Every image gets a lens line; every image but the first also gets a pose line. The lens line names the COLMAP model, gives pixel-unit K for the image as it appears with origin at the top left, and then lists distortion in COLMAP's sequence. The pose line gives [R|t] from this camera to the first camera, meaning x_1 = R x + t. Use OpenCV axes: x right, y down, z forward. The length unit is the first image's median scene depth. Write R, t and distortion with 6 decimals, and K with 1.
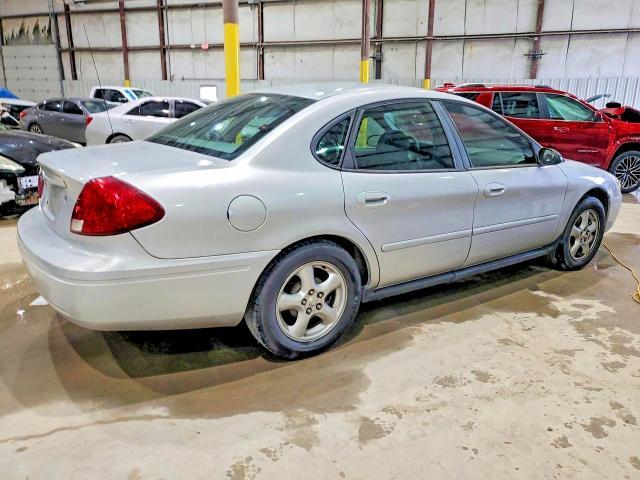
lens RADIAL K [[493.7, 0, 319.8], [0, 493.7, 239.1], [0, 0, 1]] dist [0.011456, 0.008883]
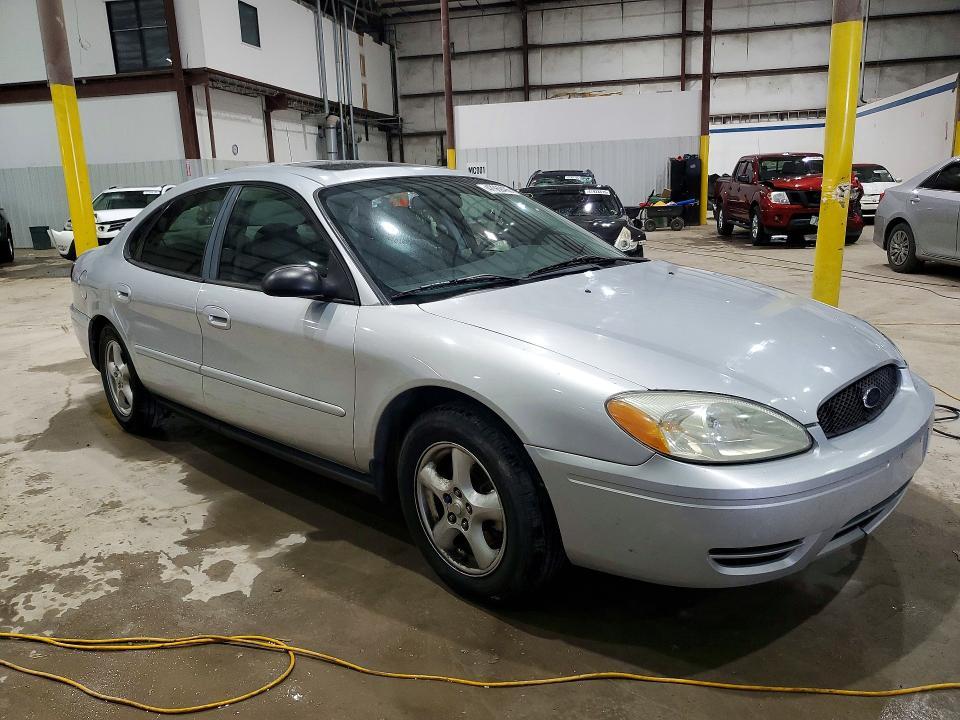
lens RADIAL K [[740.6, 0, 480.3], [0, 740.6, 361.8], [0, 0, 1]] dist [0.011456, 0.008883]
pose [[0.175230, 0.197608, -0.964492, 1.443784], [-0.208393, 0.964897, 0.159830, -0.286939], [0.962220, 0.172987, 0.210259, 1.196393]]
